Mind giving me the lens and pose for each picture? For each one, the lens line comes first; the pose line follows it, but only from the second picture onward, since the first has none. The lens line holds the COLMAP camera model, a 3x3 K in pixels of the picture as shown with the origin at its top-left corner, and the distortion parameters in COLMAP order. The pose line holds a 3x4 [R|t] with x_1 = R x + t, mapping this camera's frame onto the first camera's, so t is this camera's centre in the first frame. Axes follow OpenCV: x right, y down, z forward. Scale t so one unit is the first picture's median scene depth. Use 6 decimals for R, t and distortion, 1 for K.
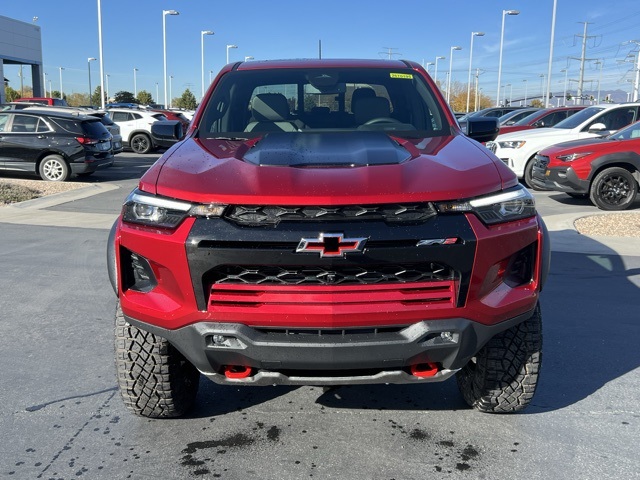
lens RADIAL K [[686.6, 0, 324.9], [0, 686.6, 240.8], [0, 0, 1]] dist [0.109612, -0.214703]
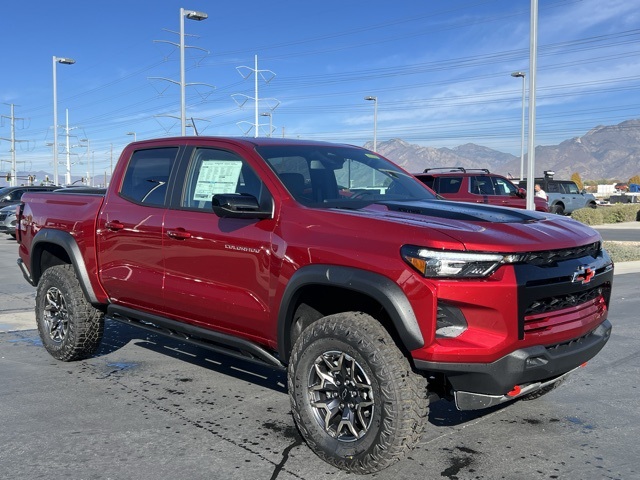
lens RADIAL K [[686.6, 0, 324.9], [0, 686.6, 240.8], [0, 0, 1]] dist [0.109612, -0.214703]
pose [[0.711286, -0.054025, 0.700823, -1.035598], [0.133129, 0.989350, -0.058849, -0.037915], [-0.690180, 0.135159, 0.710904, 0.268839]]
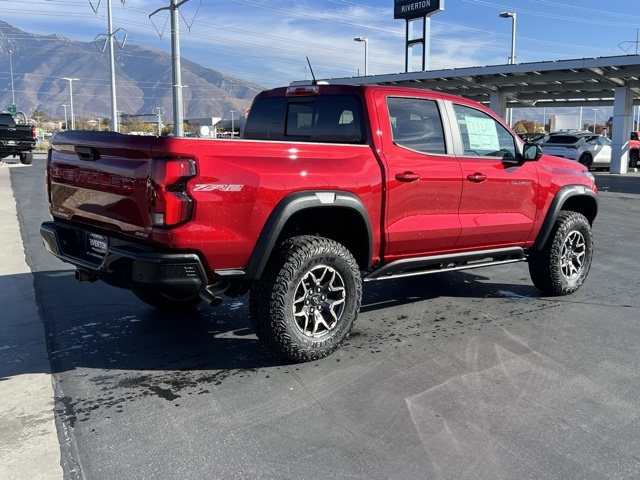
lens RADIAL K [[684.7, 0, 316.1], [0, 684.7, 237.7], [0, 0, 1]] dist [0.133190, -0.317726]
pose [[-0.663255, -0.116218, 0.739315, -1.260650], [0.119595, 0.958715, 0.257997, -0.510935], [-0.738776, 0.259536, -0.621973, 2.821238]]
